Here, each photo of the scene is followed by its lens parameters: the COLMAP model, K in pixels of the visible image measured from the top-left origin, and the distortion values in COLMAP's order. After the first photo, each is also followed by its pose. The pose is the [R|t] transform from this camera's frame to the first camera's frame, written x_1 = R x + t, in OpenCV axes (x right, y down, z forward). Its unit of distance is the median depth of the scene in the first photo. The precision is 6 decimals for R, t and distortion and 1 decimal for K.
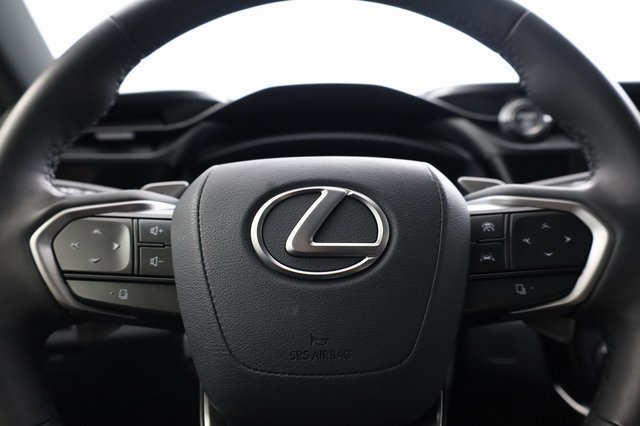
lens RADIAL K [[490.6, 0, 320.0], [0, 490.6, 213.0], [0, 0, 1]] dist [0.000562, 0.000524]
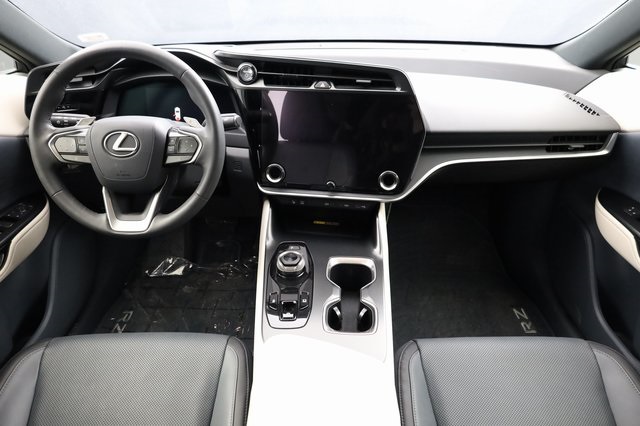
lens RADIAL K [[436.2, 0, 320.0], [0, 436.2, 213.0], [0, 0, 1]] dist [0.004913, 0.001155]
pose [[0.999790, 0.003481, -0.020211, 1.533324], [0.005317, 0.907799, 0.419372, -0.851935], [0.019807, -0.419392, 0.907589, -2.176878]]
